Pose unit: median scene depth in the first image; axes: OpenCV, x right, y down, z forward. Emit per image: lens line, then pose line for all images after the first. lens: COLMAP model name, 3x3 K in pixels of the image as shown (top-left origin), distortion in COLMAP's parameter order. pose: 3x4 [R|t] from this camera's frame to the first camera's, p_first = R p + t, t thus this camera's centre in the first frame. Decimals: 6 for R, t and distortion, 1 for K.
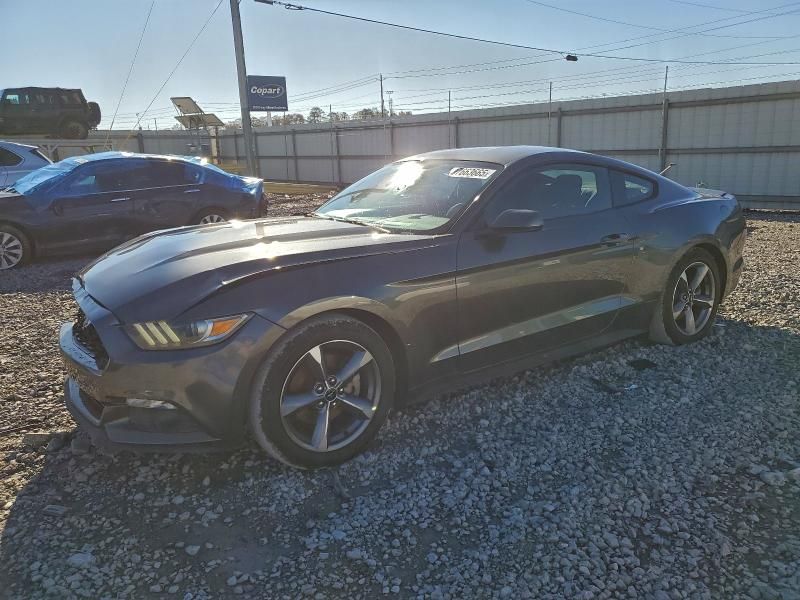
lens RADIAL K [[606.4, 0, 400.0], [0, 606.4, 300.0], [0, 0, 1]] dist [0.029121, -0.002332]
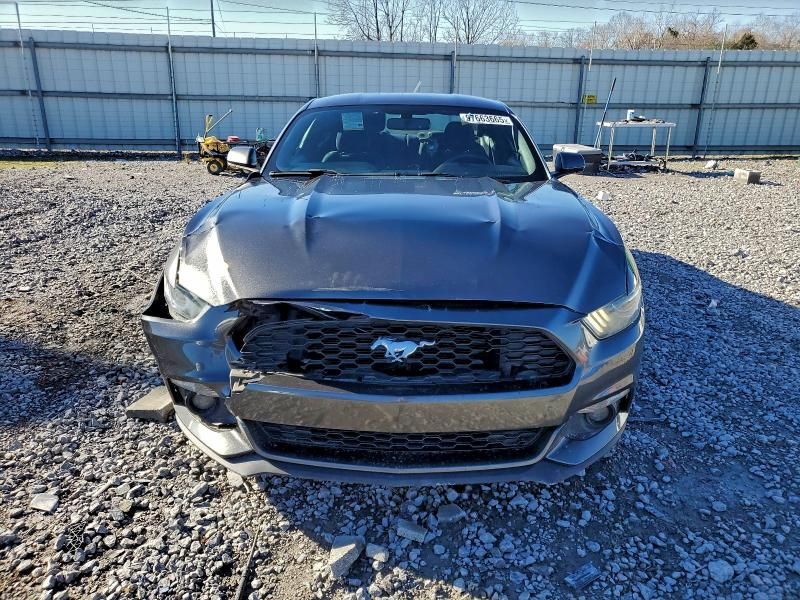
lens RADIAL K [[617.4, 0, 400.0], [0, 617.4, 300.0], [0, 0, 1]] dist [-0.003603, -0.002638]
pose [[0.586855, -0.225323, 0.777709, -0.571134], [0.163092, 0.973708, 0.159040, -0.067083], [-0.793097, 0.033505, 0.608174, 0.337310]]
